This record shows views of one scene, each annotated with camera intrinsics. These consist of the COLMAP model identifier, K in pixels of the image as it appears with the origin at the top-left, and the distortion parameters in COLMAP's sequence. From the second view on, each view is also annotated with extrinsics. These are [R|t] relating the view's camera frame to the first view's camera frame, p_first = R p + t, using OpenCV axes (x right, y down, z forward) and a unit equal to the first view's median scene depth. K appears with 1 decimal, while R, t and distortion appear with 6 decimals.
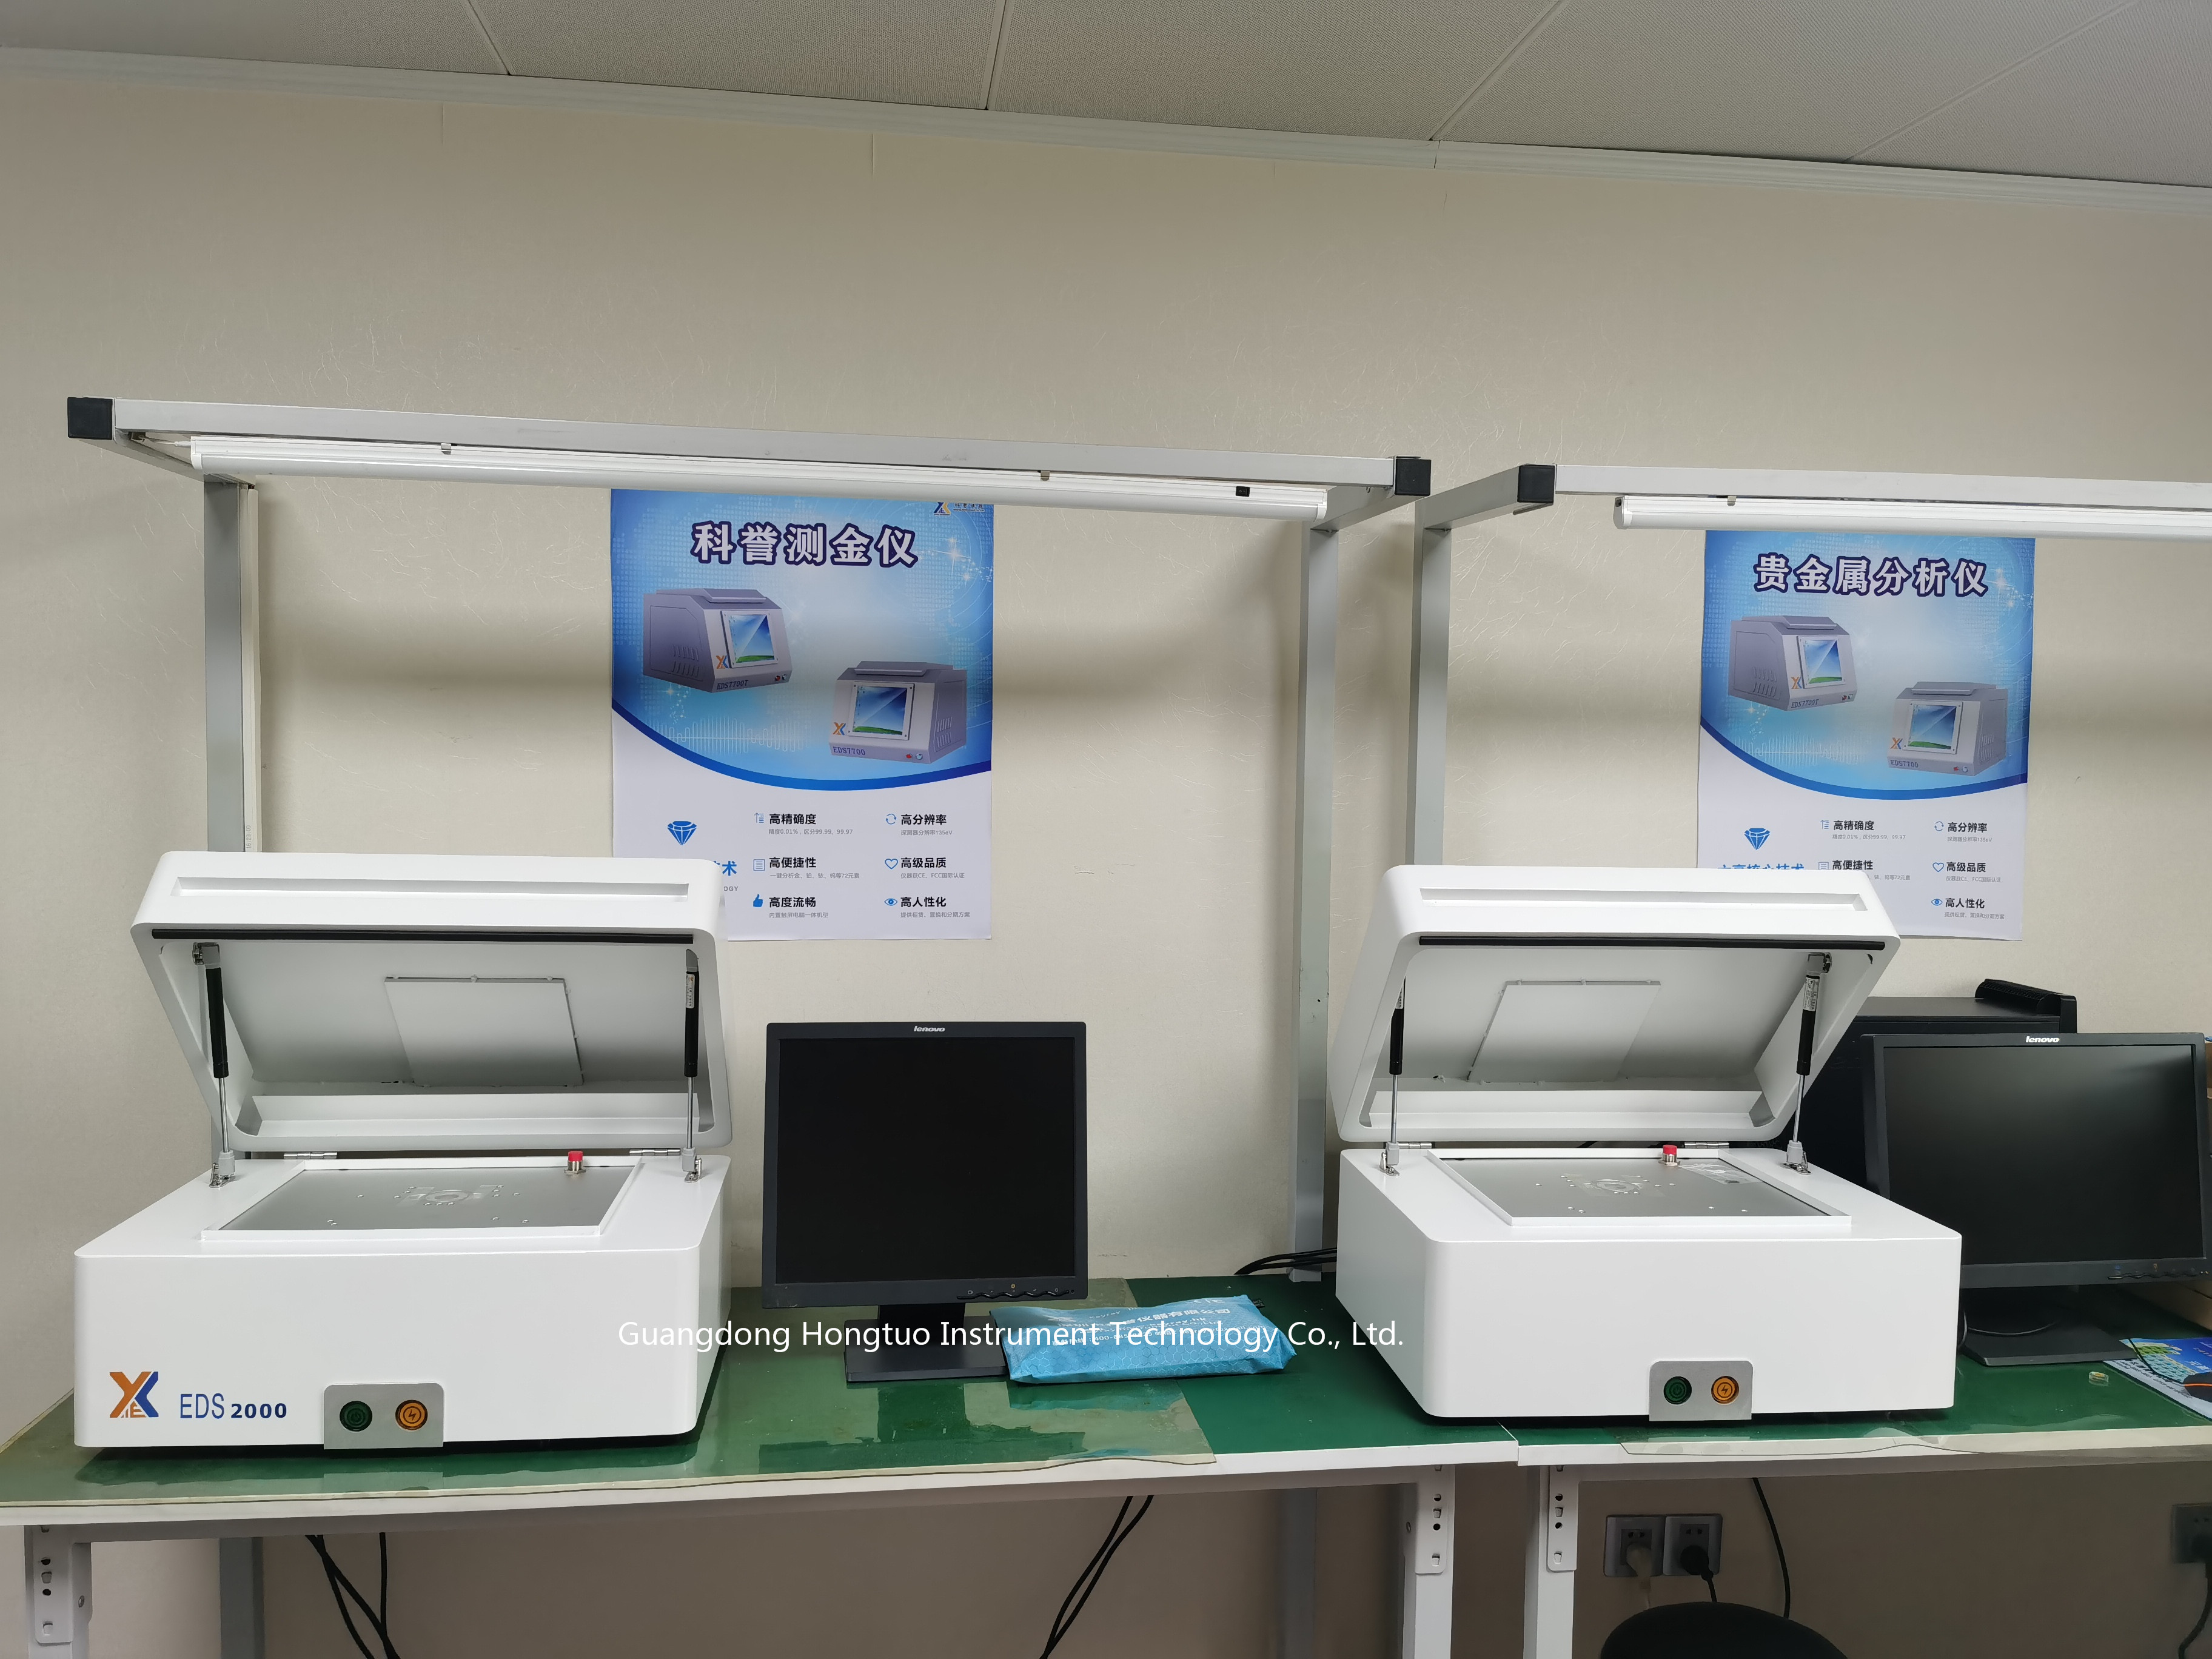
lens RADIAL K [[1724.0, 0, 1091.6], [0, 1724.0, 828.6], [0, 0, 1]] dist [0.048442, -0.070800]
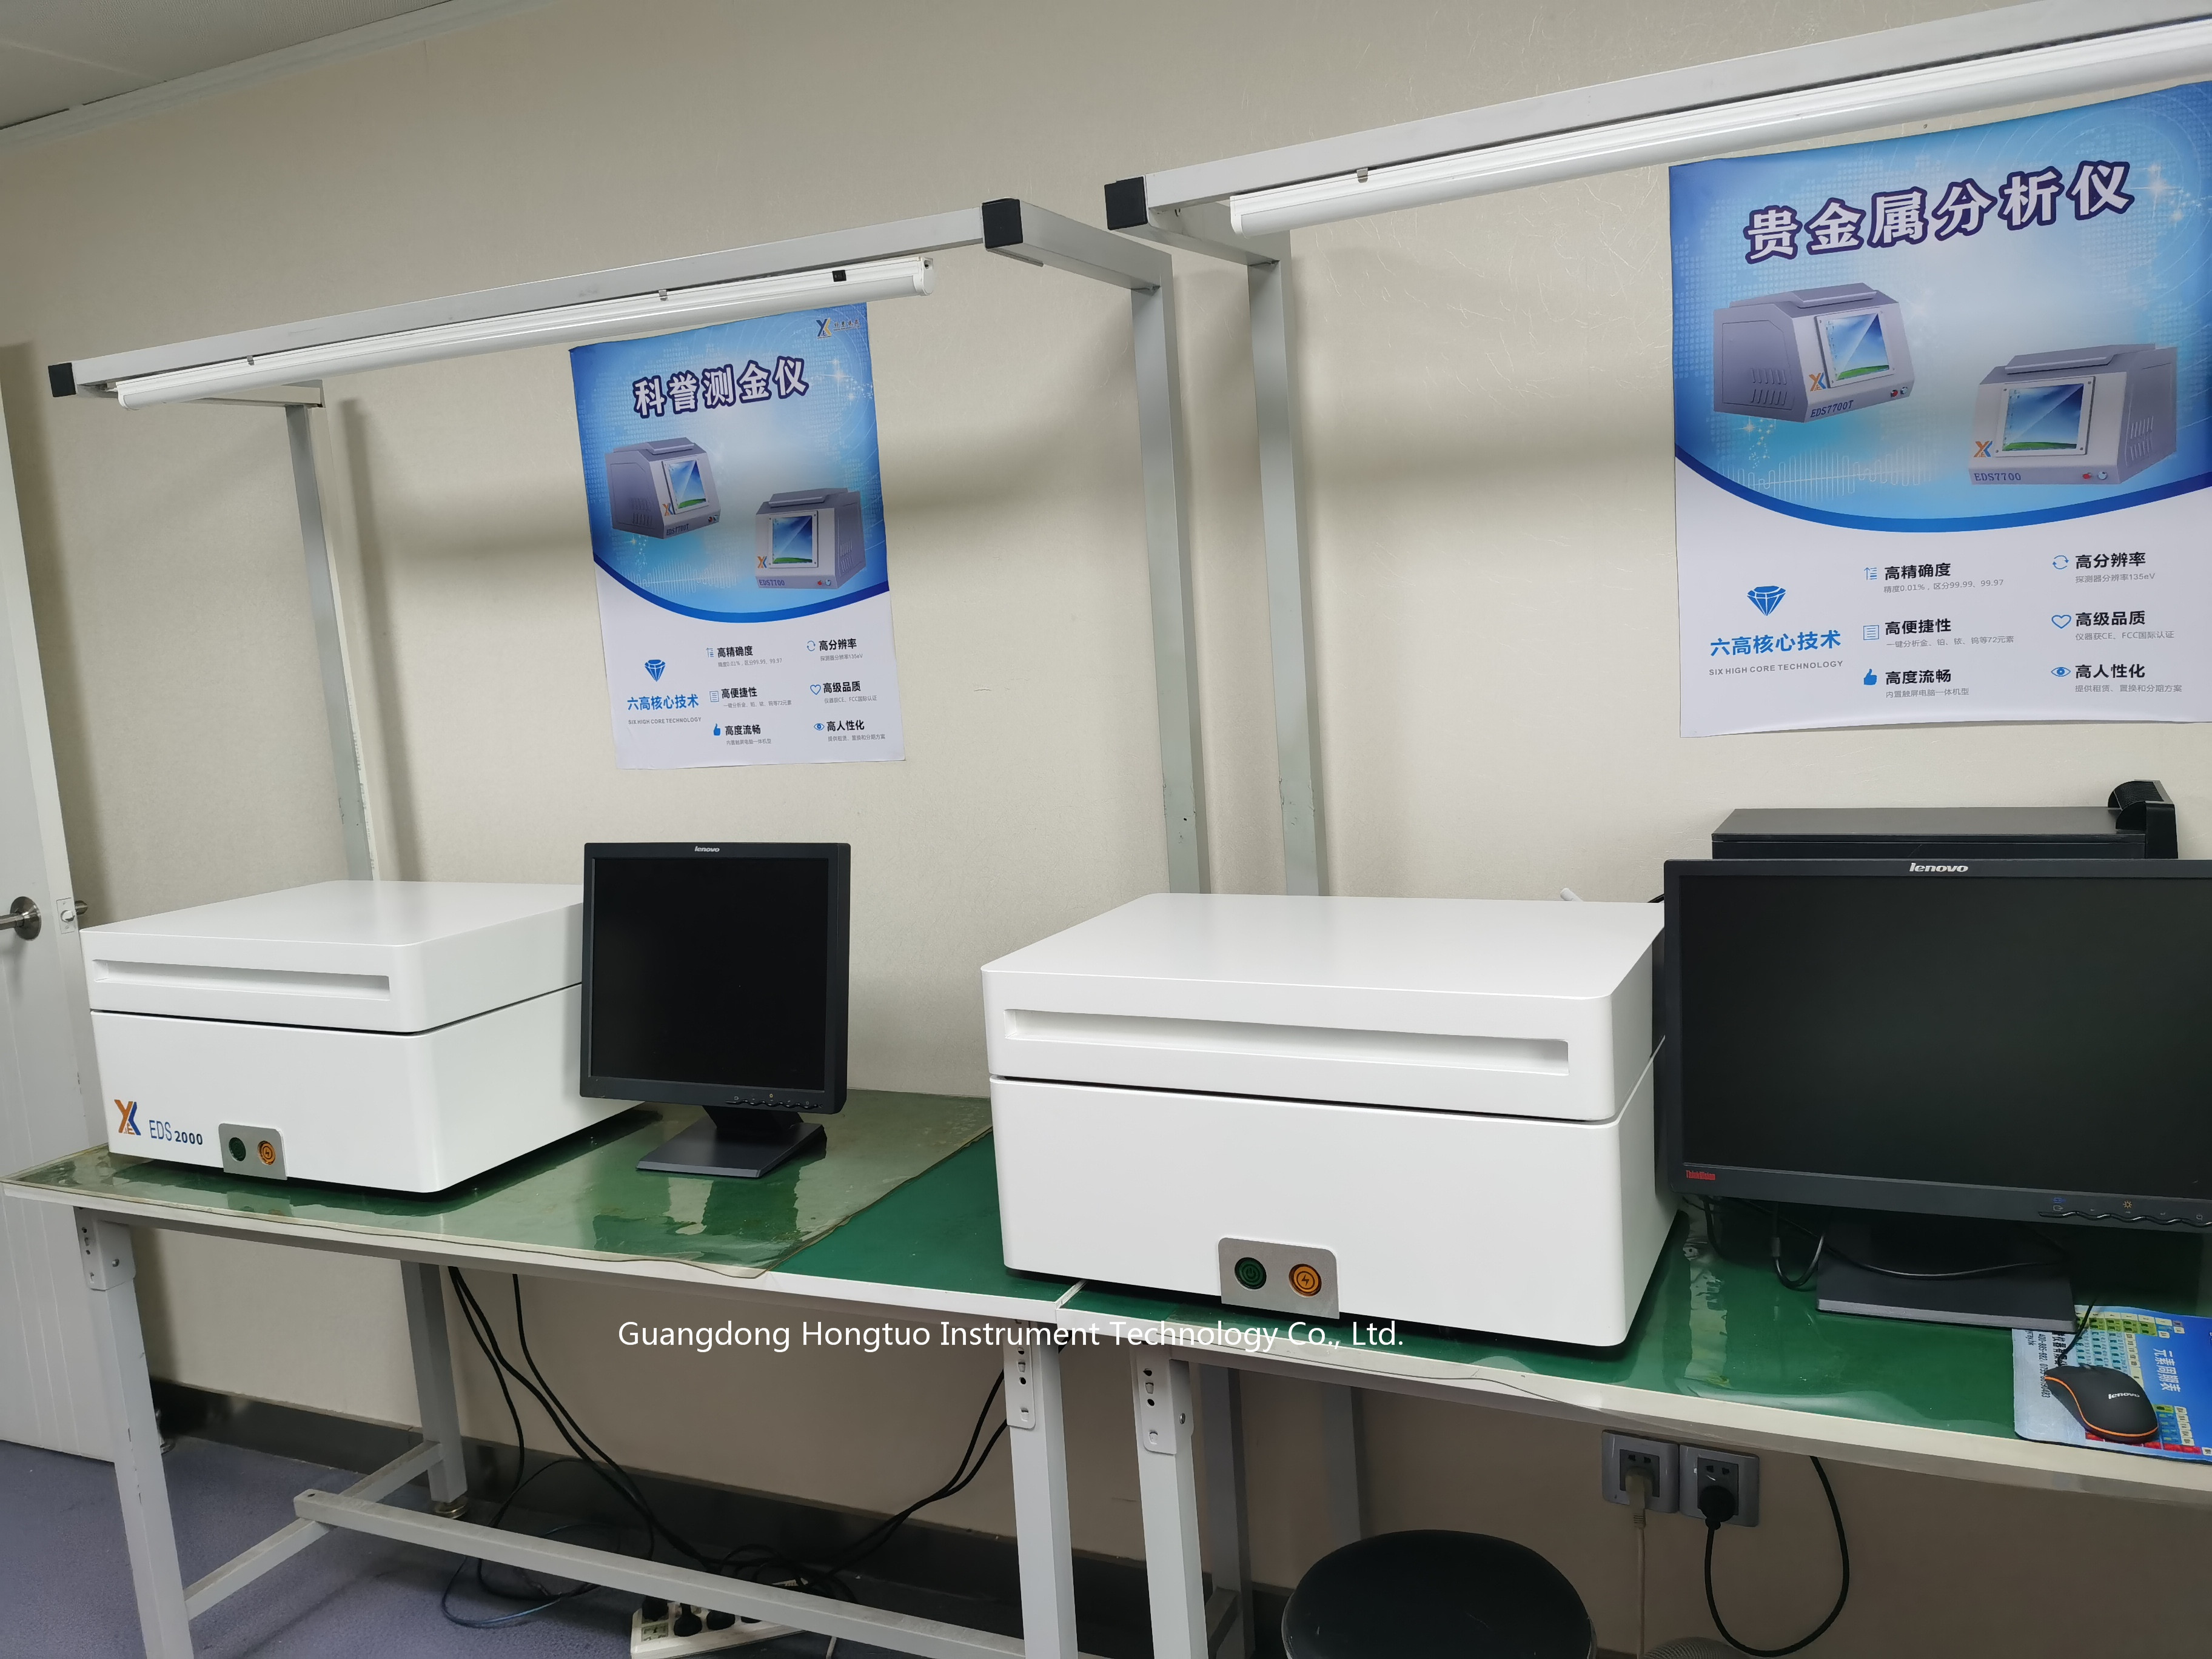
lens RADIAL K [[1724.0, 0, 1103.0], [0, 1724.0, 824.6], [0, 0, 1]] dist [0.048442, -0.070800]
pose [[0.843013, -0.004491, -0.537875, 0.593139], [0.059090, 0.994686, 0.084306, 0.024042], [0.534638, -0.102854, 0.838799, 0.221587]]
